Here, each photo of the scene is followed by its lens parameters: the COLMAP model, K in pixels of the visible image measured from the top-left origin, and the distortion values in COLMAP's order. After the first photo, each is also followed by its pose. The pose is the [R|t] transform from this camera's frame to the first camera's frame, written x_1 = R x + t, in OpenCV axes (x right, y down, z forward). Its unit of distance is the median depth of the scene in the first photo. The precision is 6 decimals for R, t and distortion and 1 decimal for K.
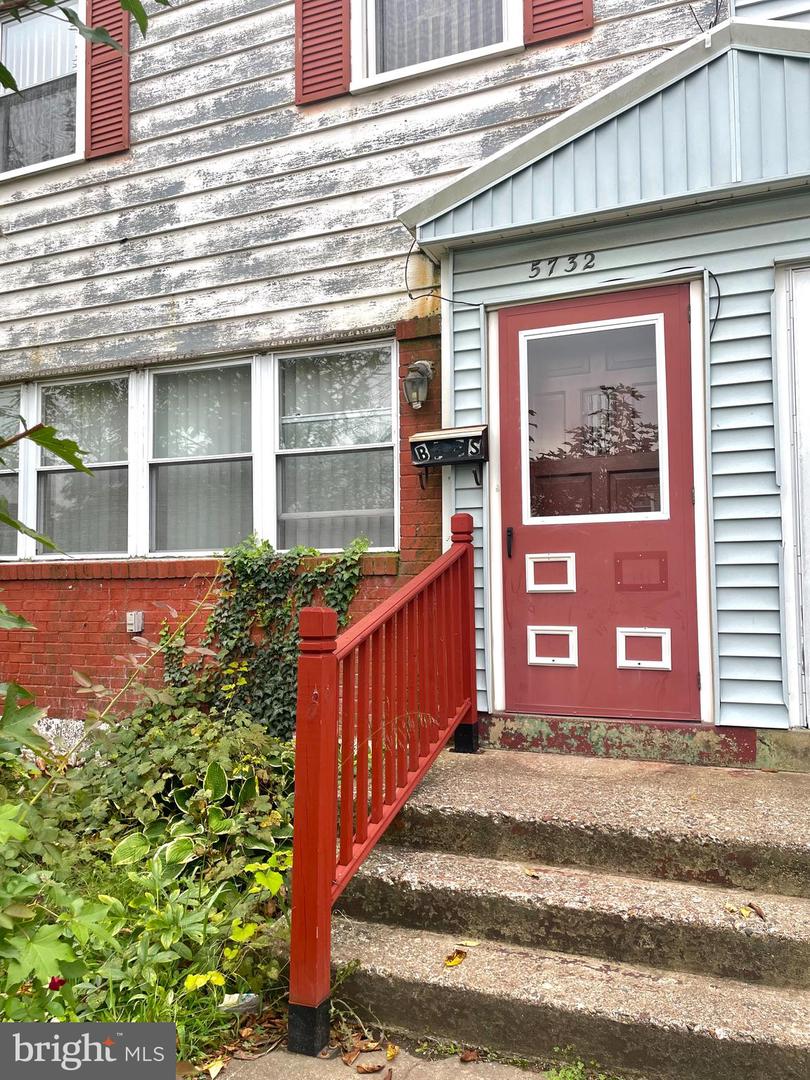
lens RADIAL K [[818.3, 0, 410.6], [0, 818.3, 538.7], [0, 0, 1]] dist [0.106822, -0.143856]
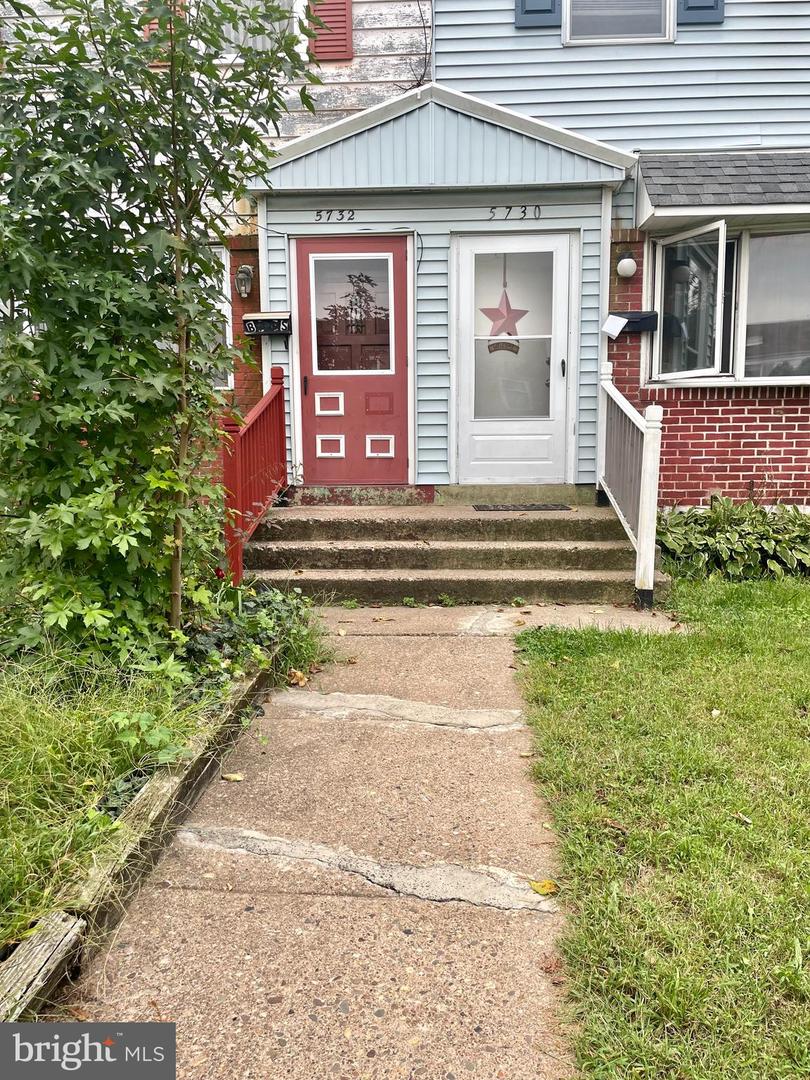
lens RADIAL K [[818.3, 0, 410.6], [0, 818.3, 538.7], [0, 0, 1]] dist [0.106822, -0.143856]
pose [[0.947065, -0.033943, 0.319244, -0.228830], [-0.019810, 0.986322, 0.163637, 0.034954], [-0.320431, -0.161299, 0.933438, -0.712708]]
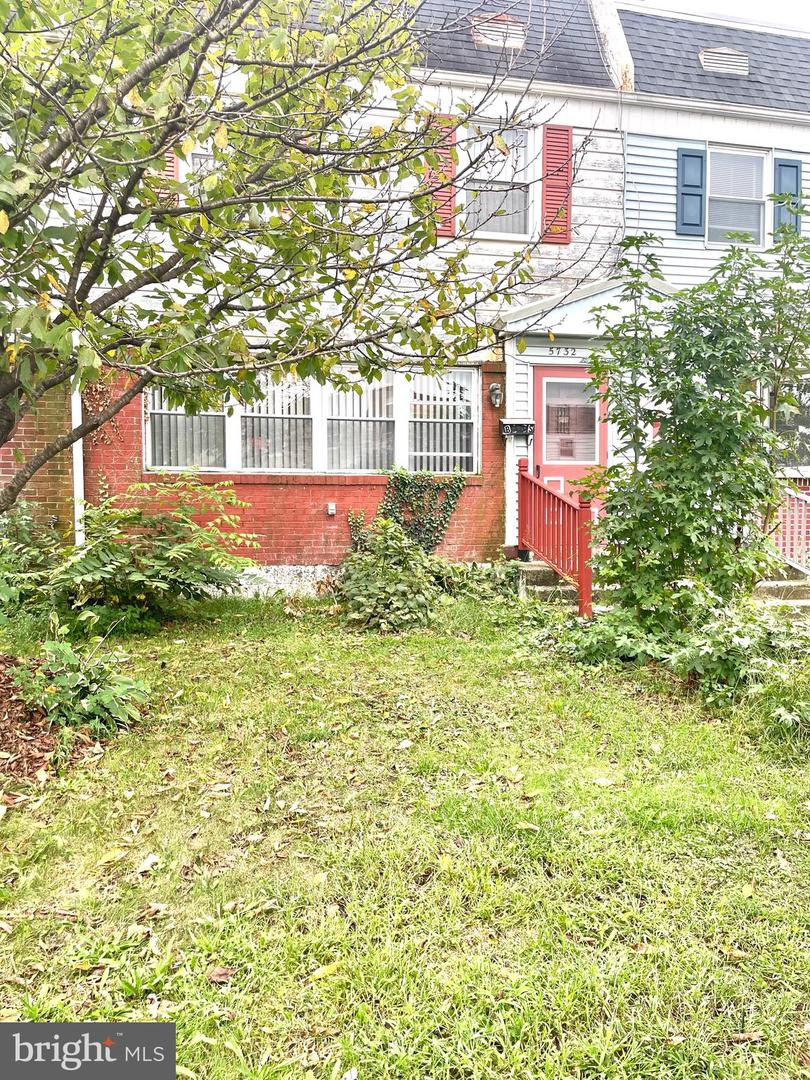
lens RADIAL K [[818.3, 0, 410.6], [0, 818.3, 538.7], [0, 0, 1]] dist [0.106822, -0.143856]
pose [[0.821575, -0.015254, 0.569897, -1.489408], [-0.036824, 0.996135, 0.079749, 0.021518], [-0.568911, -0.086506, 0.817837, -0.685872]]
